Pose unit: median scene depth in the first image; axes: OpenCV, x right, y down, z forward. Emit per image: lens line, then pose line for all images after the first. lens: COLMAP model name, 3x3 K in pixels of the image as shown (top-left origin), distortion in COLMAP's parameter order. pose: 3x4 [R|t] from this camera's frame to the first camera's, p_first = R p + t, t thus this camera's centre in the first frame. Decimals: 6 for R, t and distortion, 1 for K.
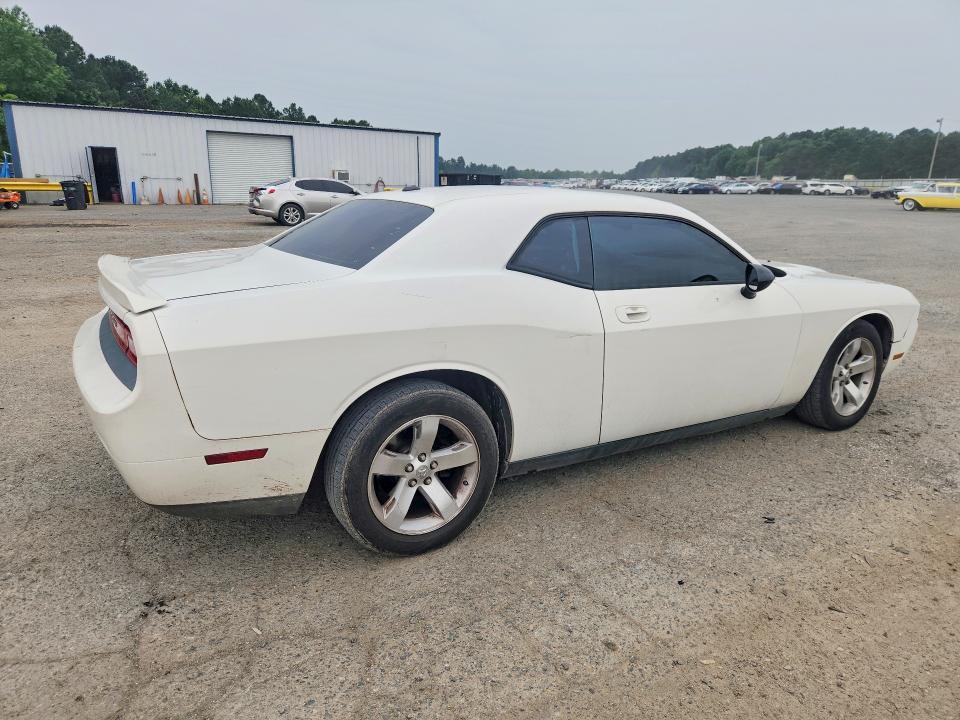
lens RADIAL K [[675.4, 0, 487.0], [0, 675.4, 365.0], [0, 0, 1]] dist [0.042876, -0.040434]
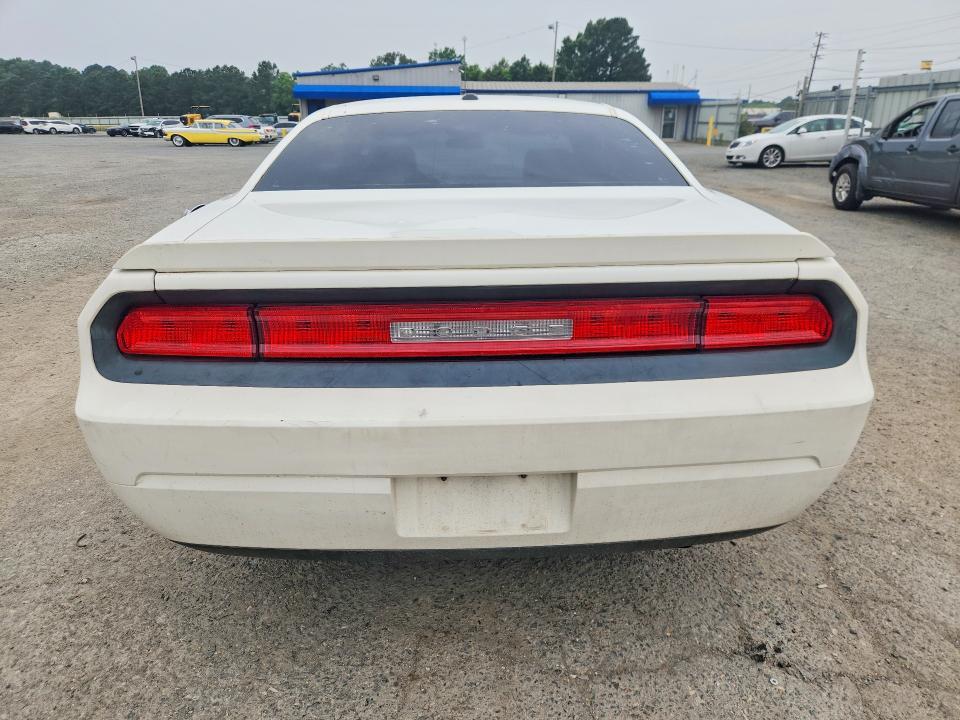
lens RADIAL K [[675.4, 0, 483.7], [0, 675.4, 360.0], [0, 0, 1]] dist [0.042876, -0.040434]
pose [[0.464186, -0.296315, 0.834703, -0.091327], [0.234406, 0.949878, 0.206846, -0.014386], [-0.854157, 0.099644, 0.510378, 0.066551]]
